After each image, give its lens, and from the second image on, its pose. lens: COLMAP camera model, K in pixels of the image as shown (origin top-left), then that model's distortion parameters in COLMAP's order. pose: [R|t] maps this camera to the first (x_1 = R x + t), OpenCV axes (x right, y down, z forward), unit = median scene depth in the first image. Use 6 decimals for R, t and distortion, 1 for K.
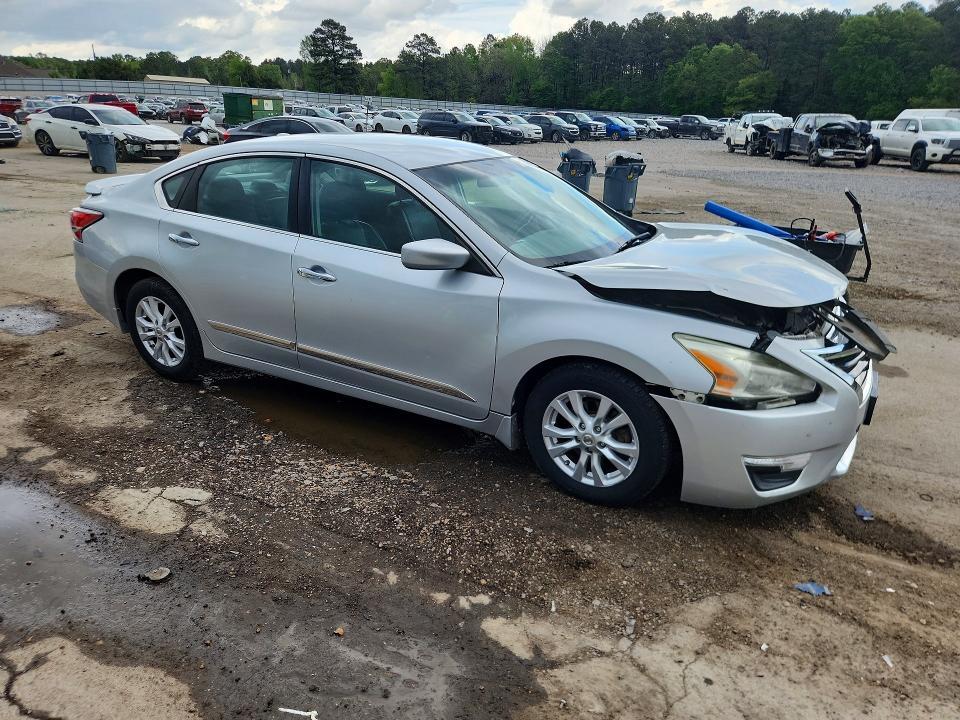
lens RADIAL K [[675.4, 0, 480.0], [0, 675.4, 360.0], [0, 0, 1]] dist [0.110175, -0.107981]
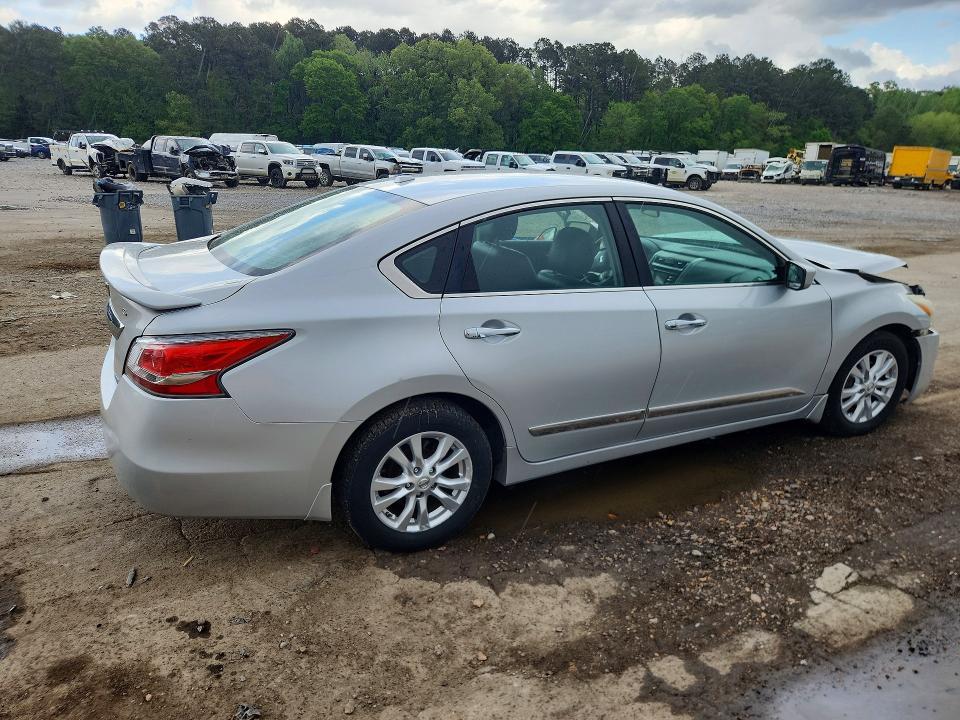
lens RADIAL K [[675.4, 0, 480.0], [0, 675.4, 360.0], [0, 0, 1]] dist [0.110175, -0.107981]
pose [[0.534685, -0.256051, 0.805326, -0.958985], [0.275694, 0.953703, 0.120184, -0.222972], [-0.798815, 0.157763, 0.580522, 0.582793]]
